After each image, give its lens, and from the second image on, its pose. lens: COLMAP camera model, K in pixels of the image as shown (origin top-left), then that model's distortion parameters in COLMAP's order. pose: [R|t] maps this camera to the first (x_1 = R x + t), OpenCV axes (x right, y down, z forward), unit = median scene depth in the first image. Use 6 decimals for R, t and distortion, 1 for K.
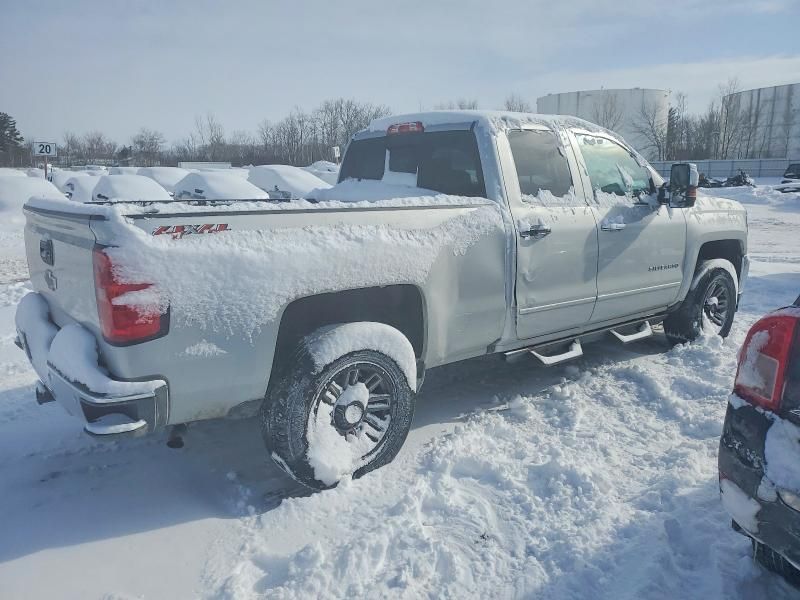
lens RADIAL K [[620.2, 0, 396.8], [0, 620.2, 303.7], [0, 0, 1]] dist [0.030293, -0.007045]
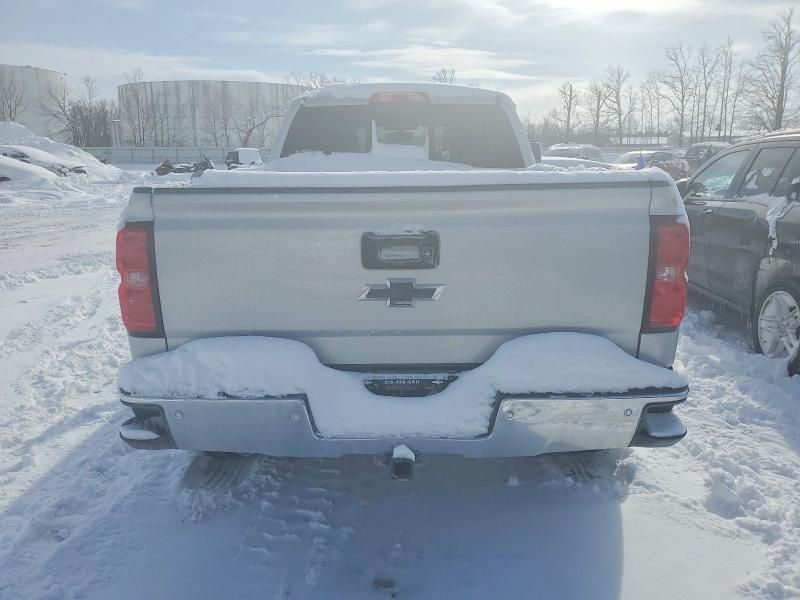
lens RADIAL K [[620.2, 0, 397.2], [0, 620.2, 299.2], [0, 0, 1]] dist [0.030293, -0.007045]
pose [[0.627273, -0.172491, 0.759457, -0.749459], [0.163343, 0.982613, 0.088263, -0.063216], [-0.761478, 0.068687, 0.644542, 0.403889]]
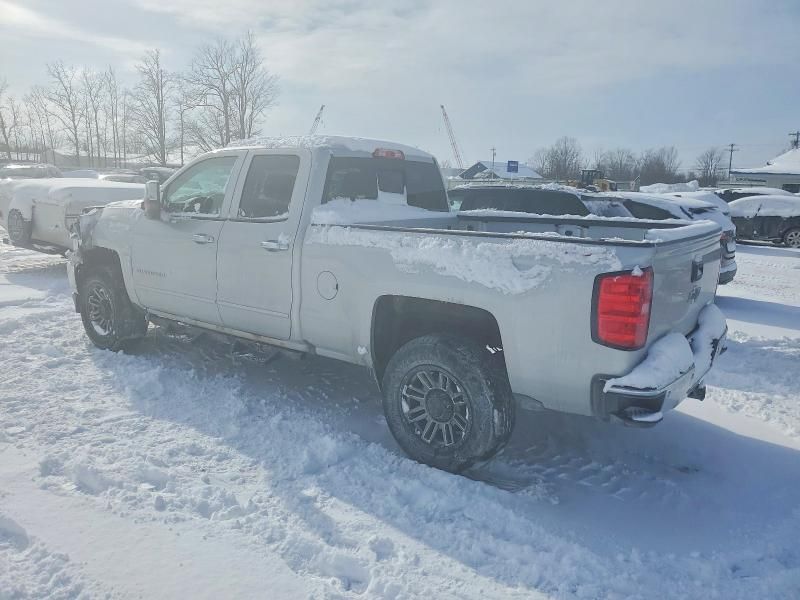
lens RADIAL K [[620.2, 0, 398.5], [0, 620.2, 296.9], [0, 0, 1]] dist [0.030293, -0.007045]
pose [[-0.252749, -0.176612, 0.951276, -1.082371], [0.171115, 0.959540, 0.223611, -0.276662], [-0.952280, 0.219295, -0.212302, 1.254571]]
